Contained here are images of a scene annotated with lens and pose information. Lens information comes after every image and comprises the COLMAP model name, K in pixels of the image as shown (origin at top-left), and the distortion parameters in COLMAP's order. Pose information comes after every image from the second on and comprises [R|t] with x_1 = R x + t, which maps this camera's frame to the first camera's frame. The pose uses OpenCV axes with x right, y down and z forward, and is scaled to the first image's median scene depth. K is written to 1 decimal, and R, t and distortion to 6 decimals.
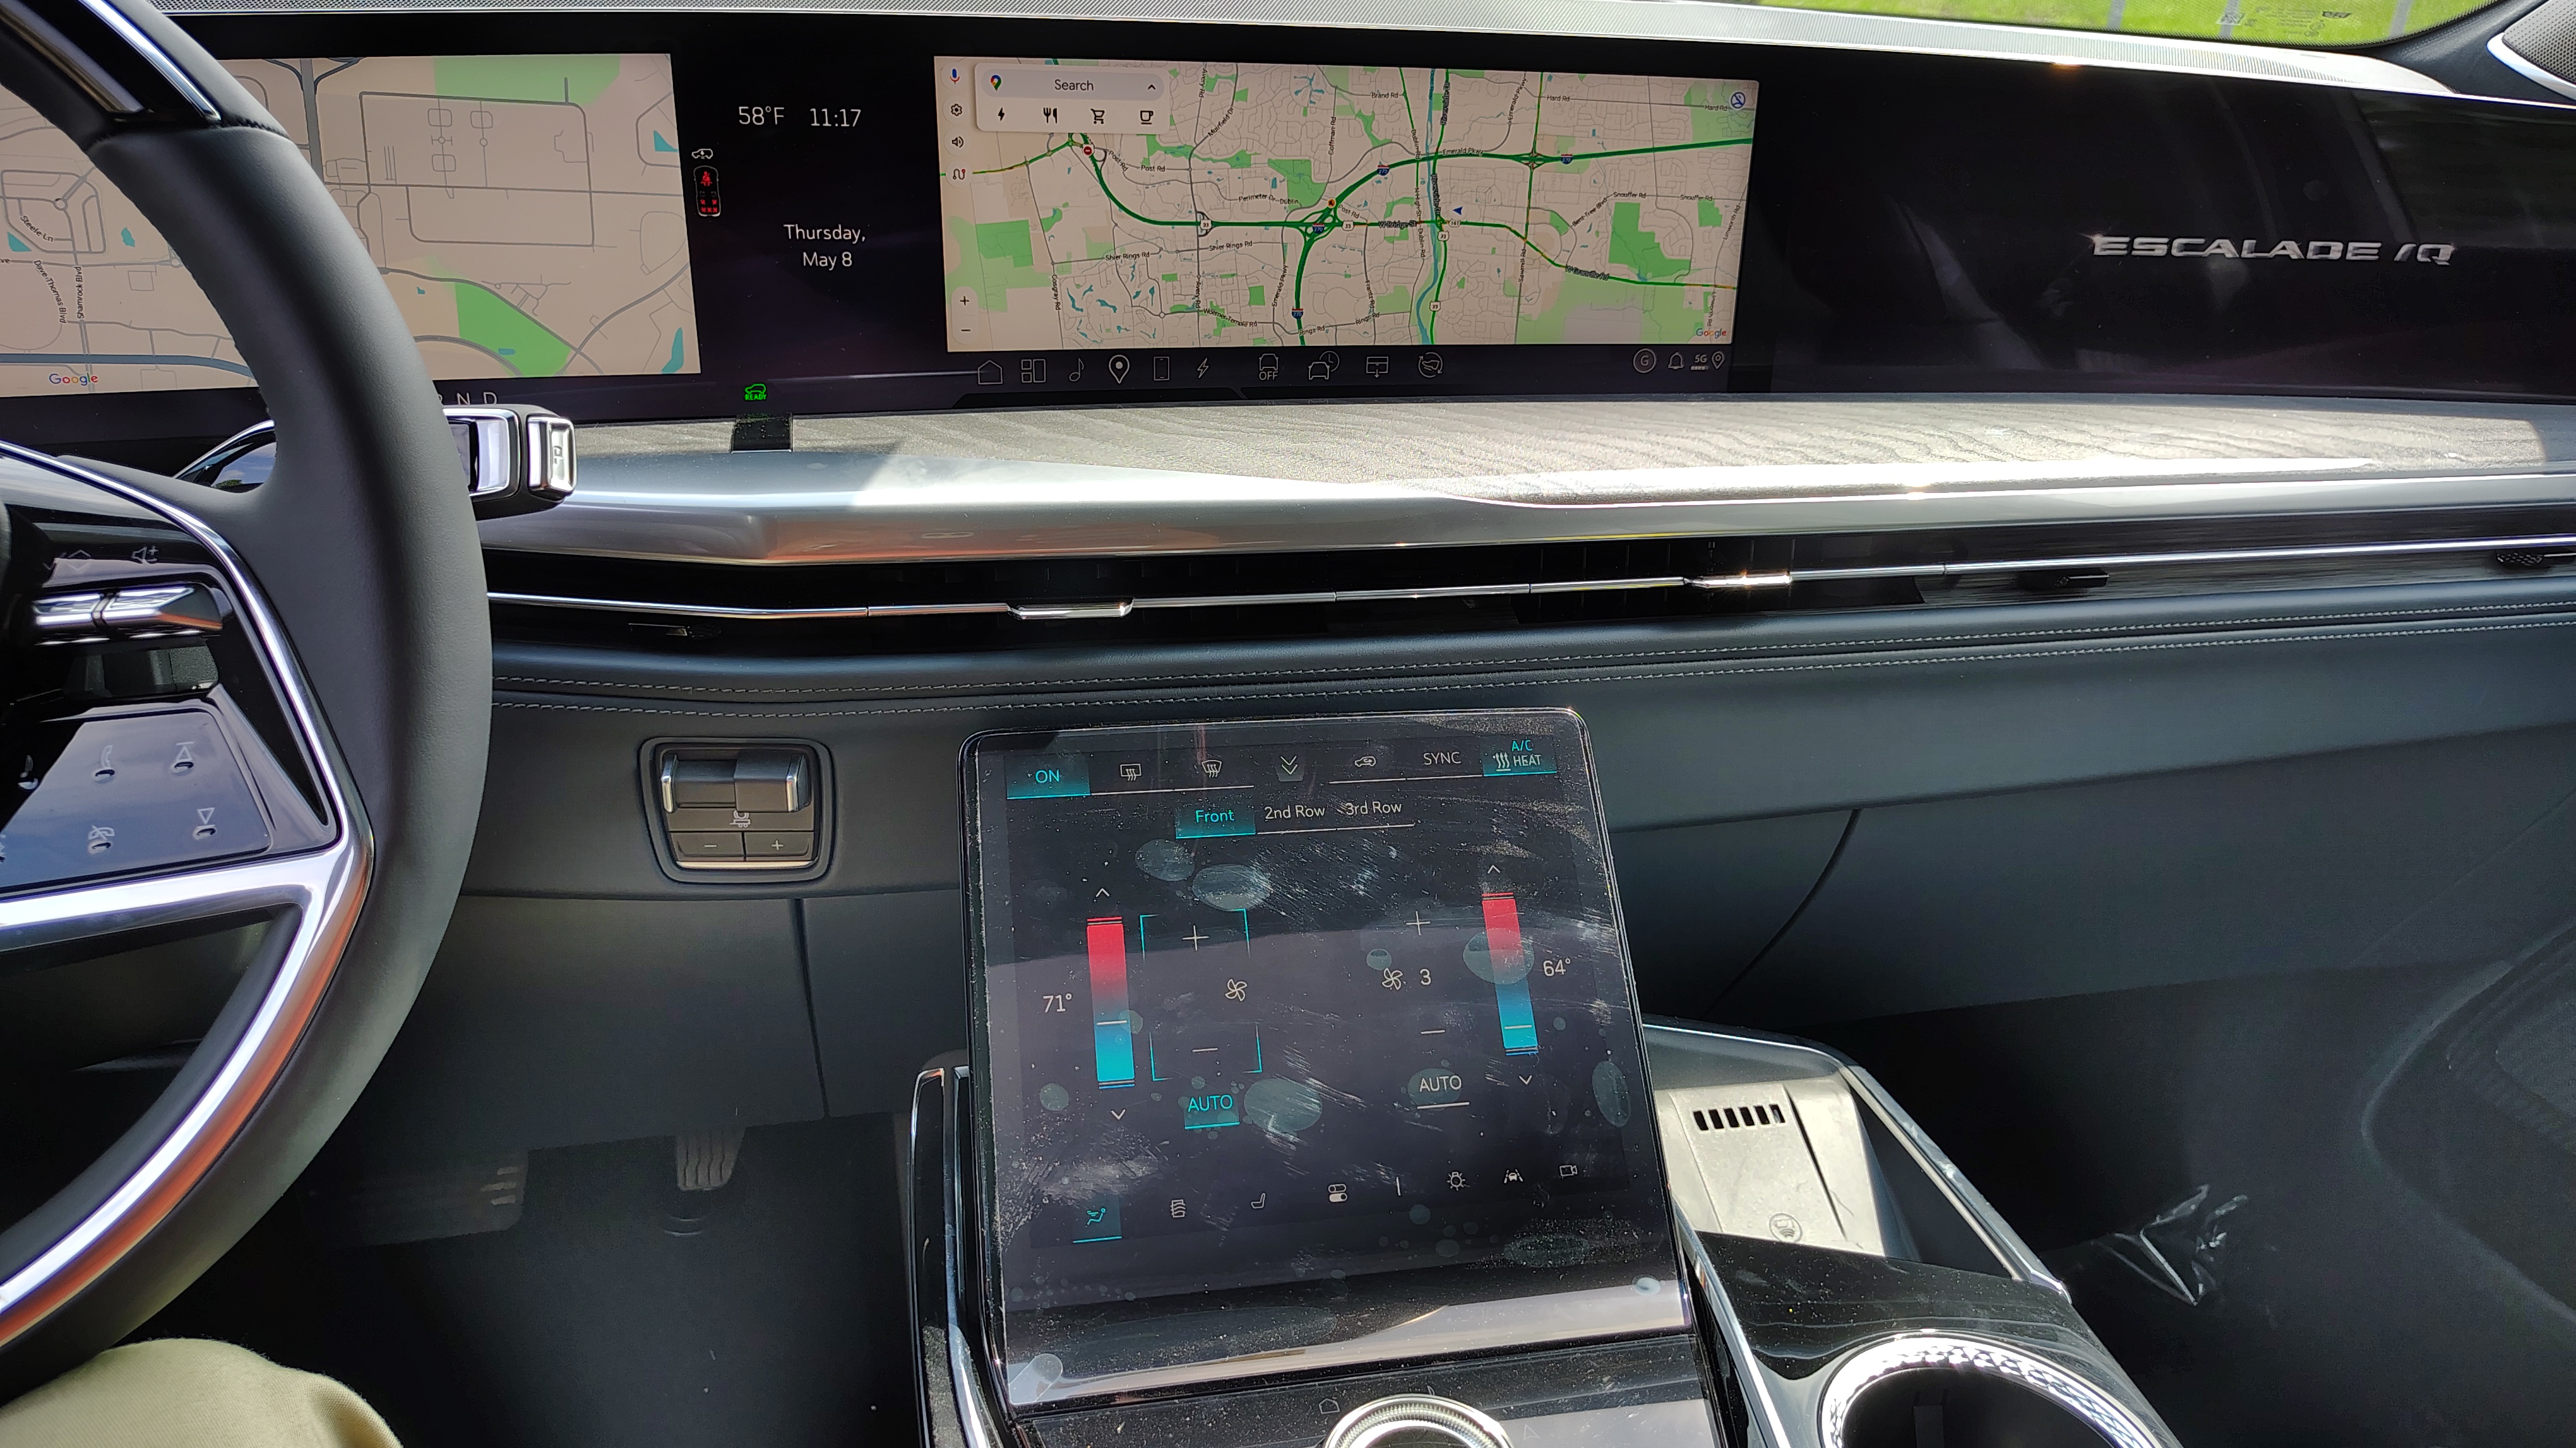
lens RADIAL K [[1809.7, 0, 1310.5], [0, 1809.7, 710.3], [0, 0, 1]] dist [0.029061, -0.057342]
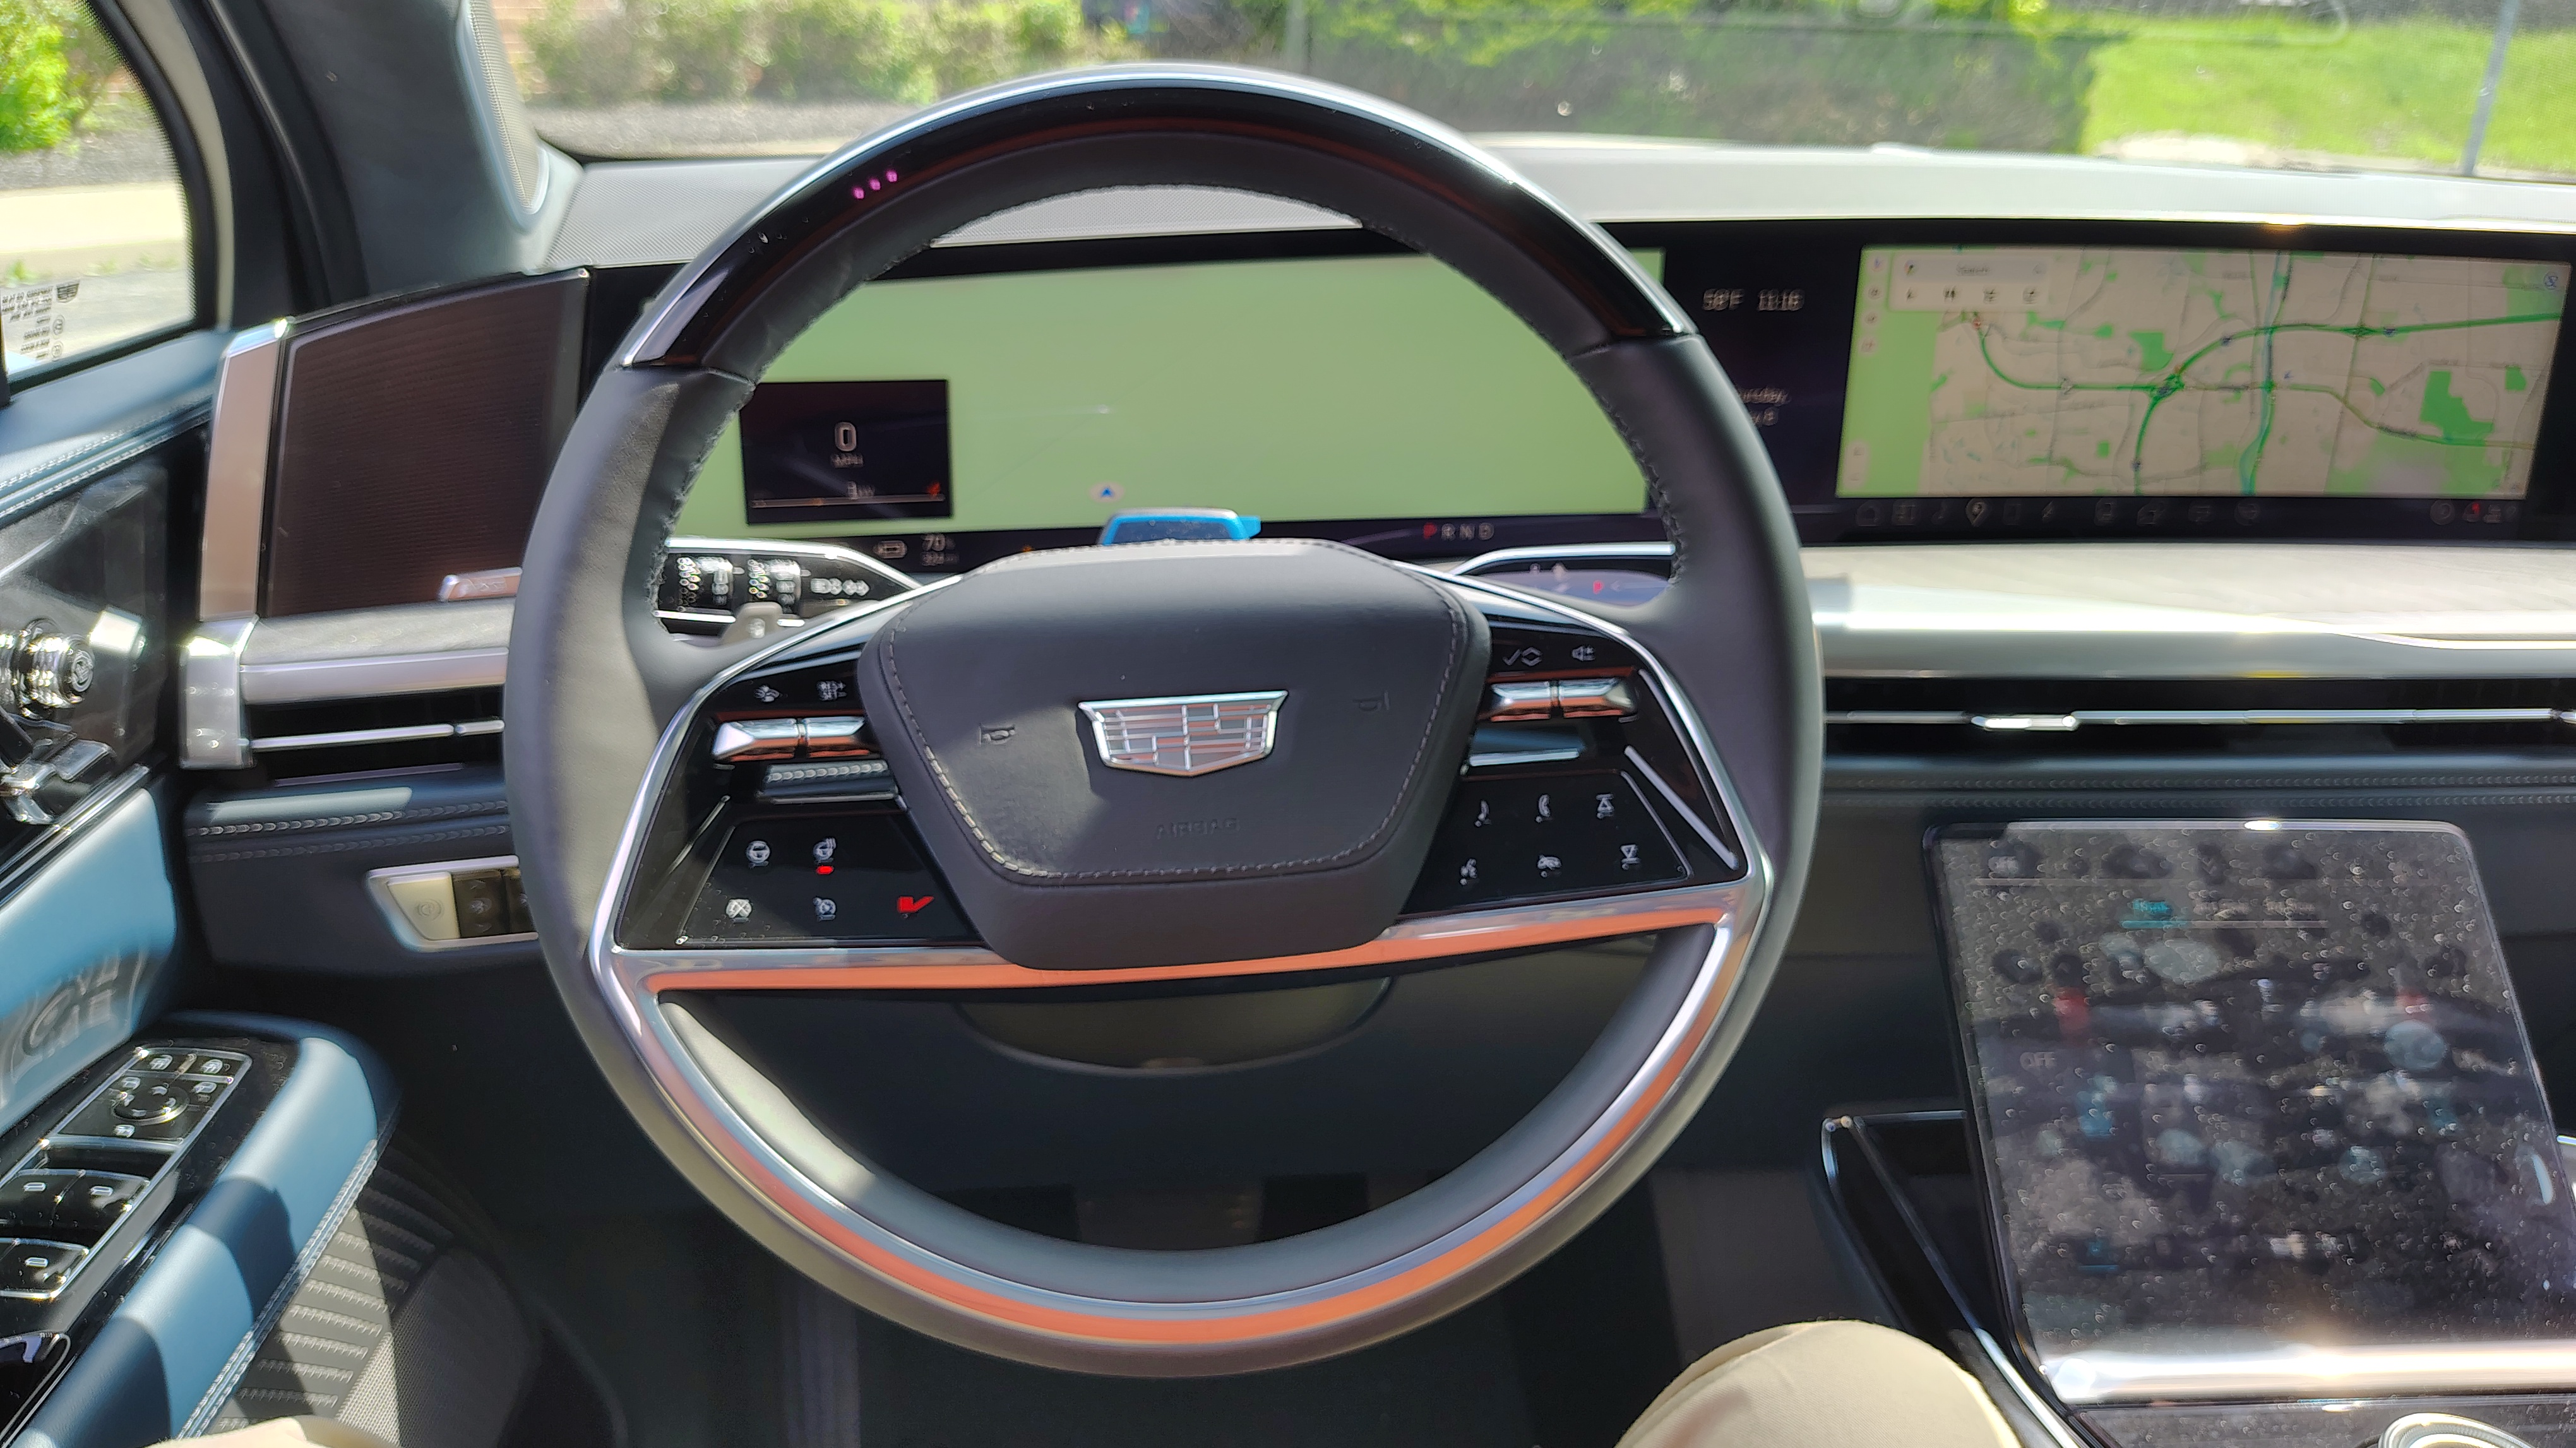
lens RADIAL K [[1809.7, 0, 1267.1], [0, 1809.7, 719.6], [0, 0, 1]] dist [0.029061, -0.057342]
pose [[0.988395, 0.034164, -0.148017, -0.389058], [-0.042550, 0.997641, -0.053867, 0.023130], [0.145827, 0.059540, 0.987517, -0.190734]]
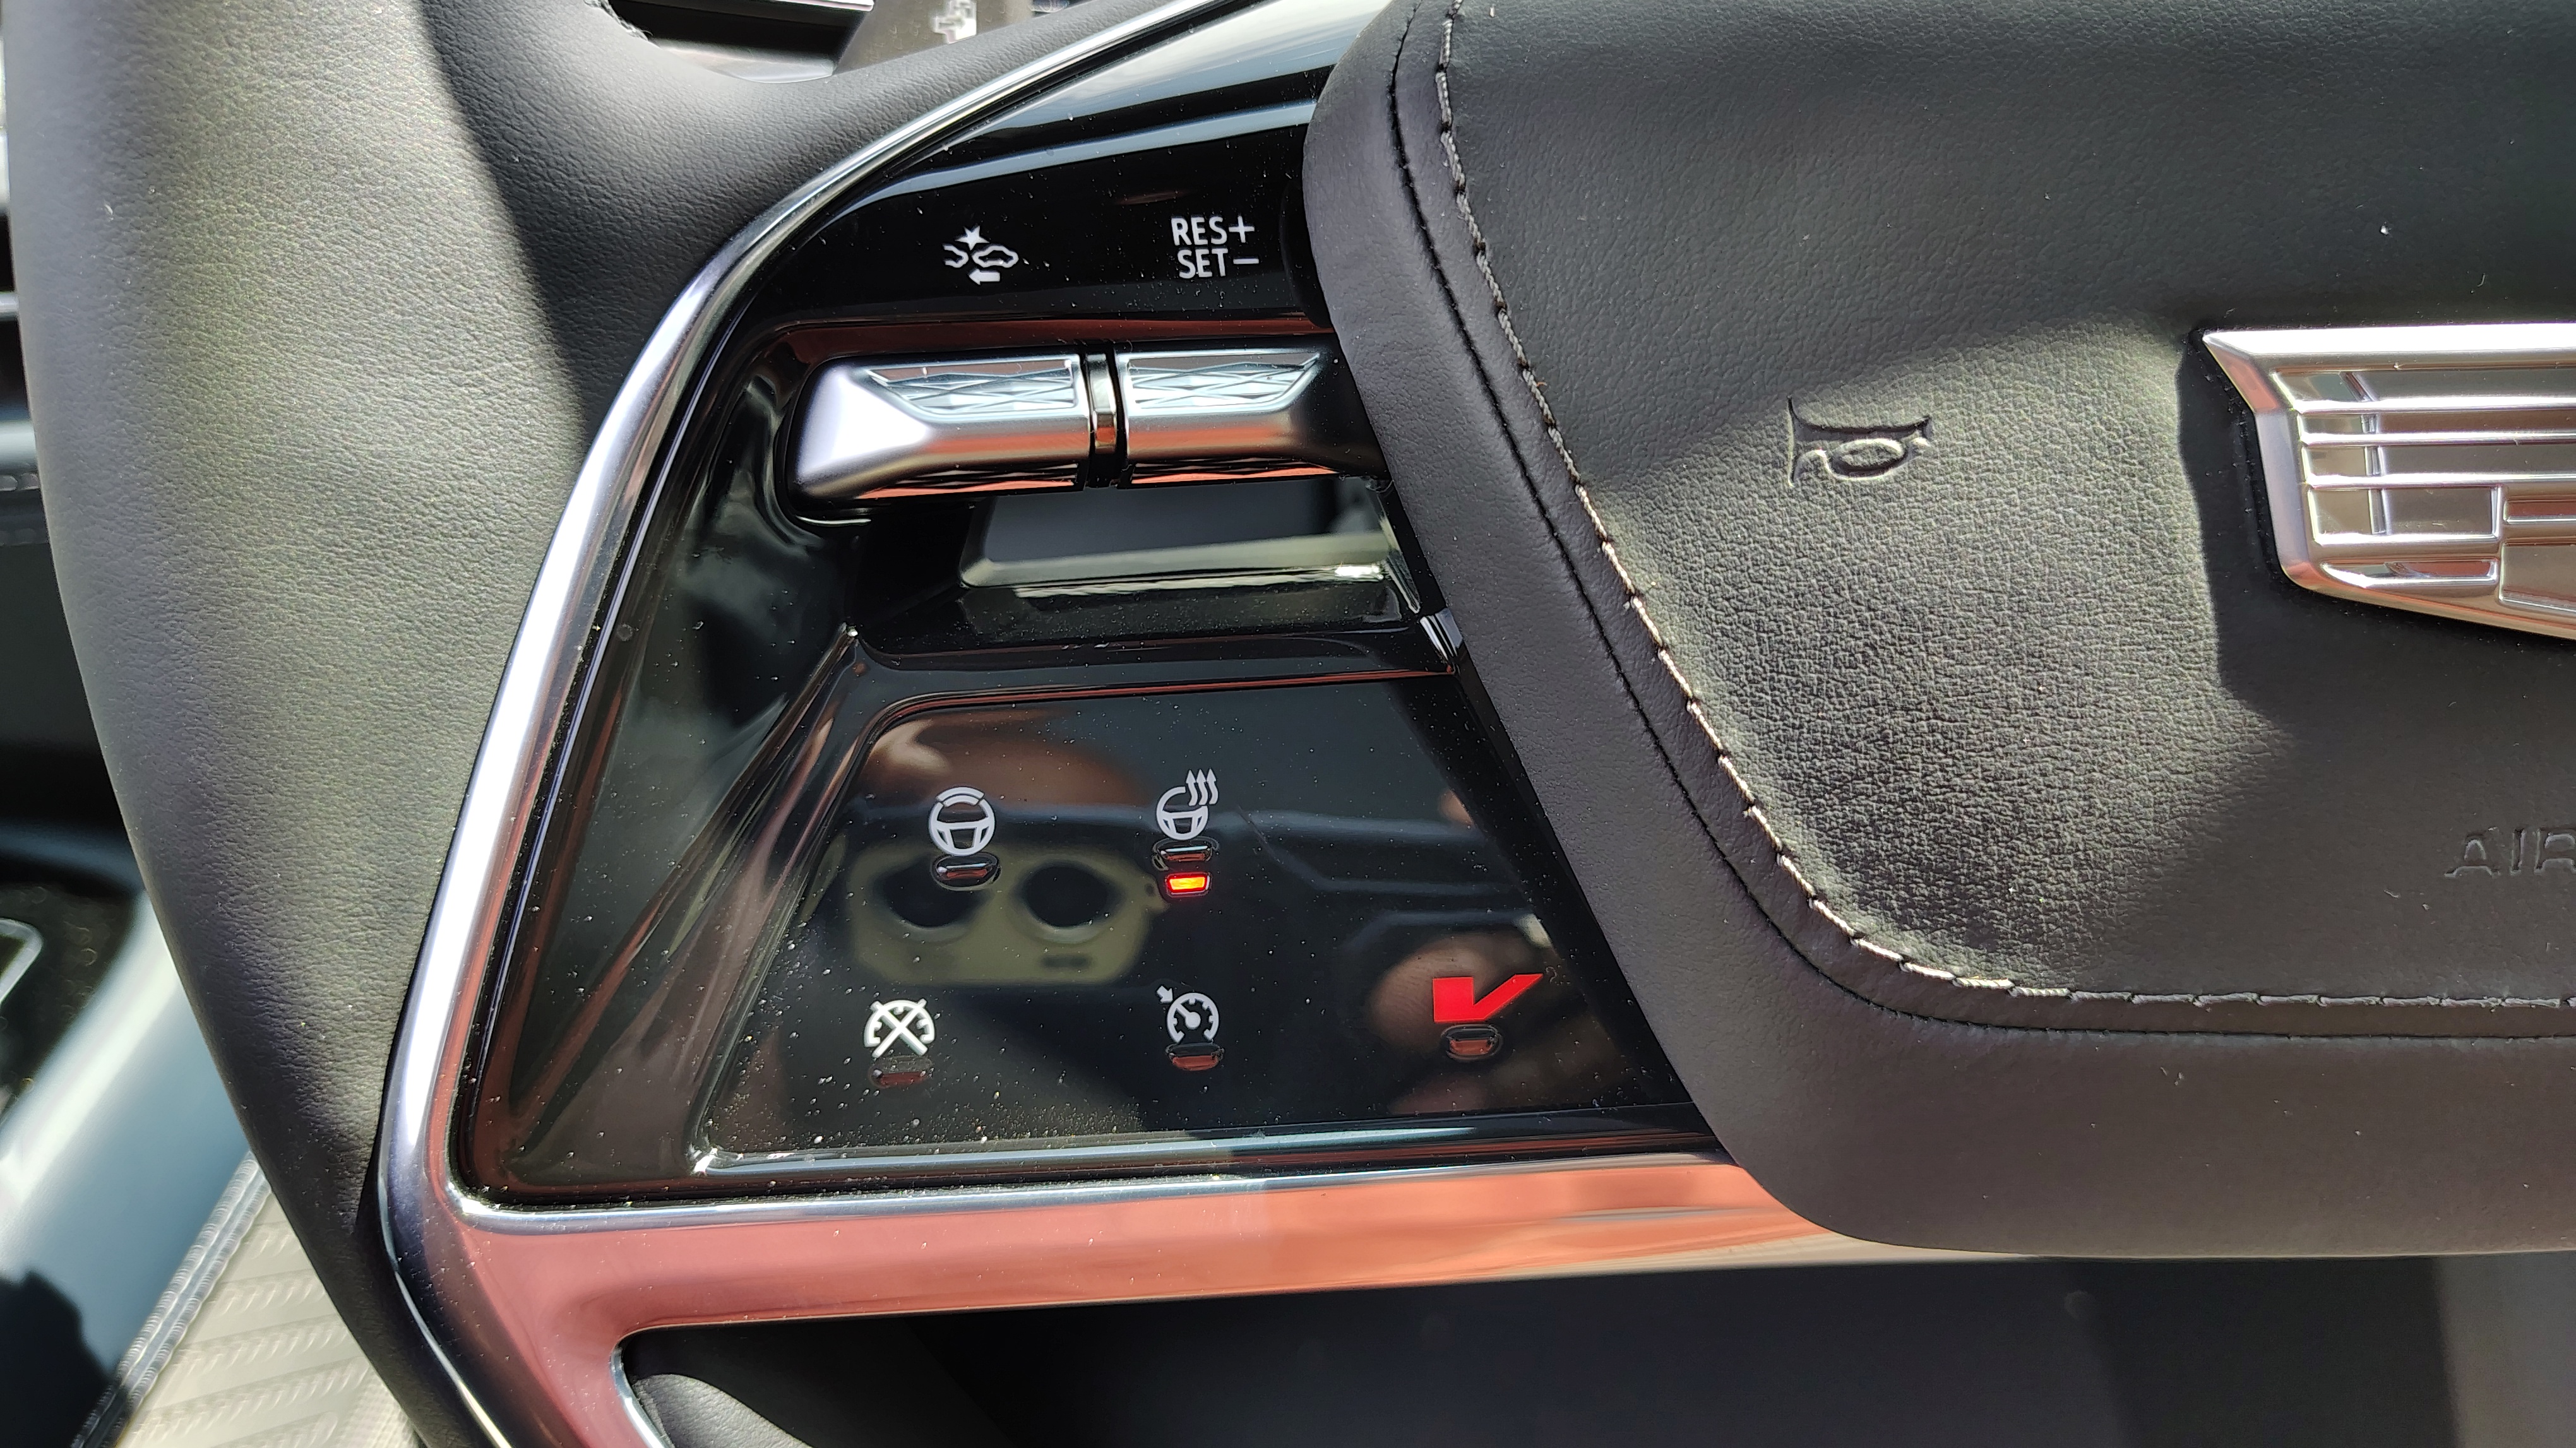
lens RADIAL K [[1809.7, 0, 1311.4], [0, 1809.7, 721.1], [0, 0, 1]] dist [0.029061, -0.057342]
pose [[0.961459, 0.127512, -0.243591, -0.606985], [-0.072786, 0.972389, 0.221725, -0.015003], [0.265138, -0.195449, 0.944194, 0.313042]]
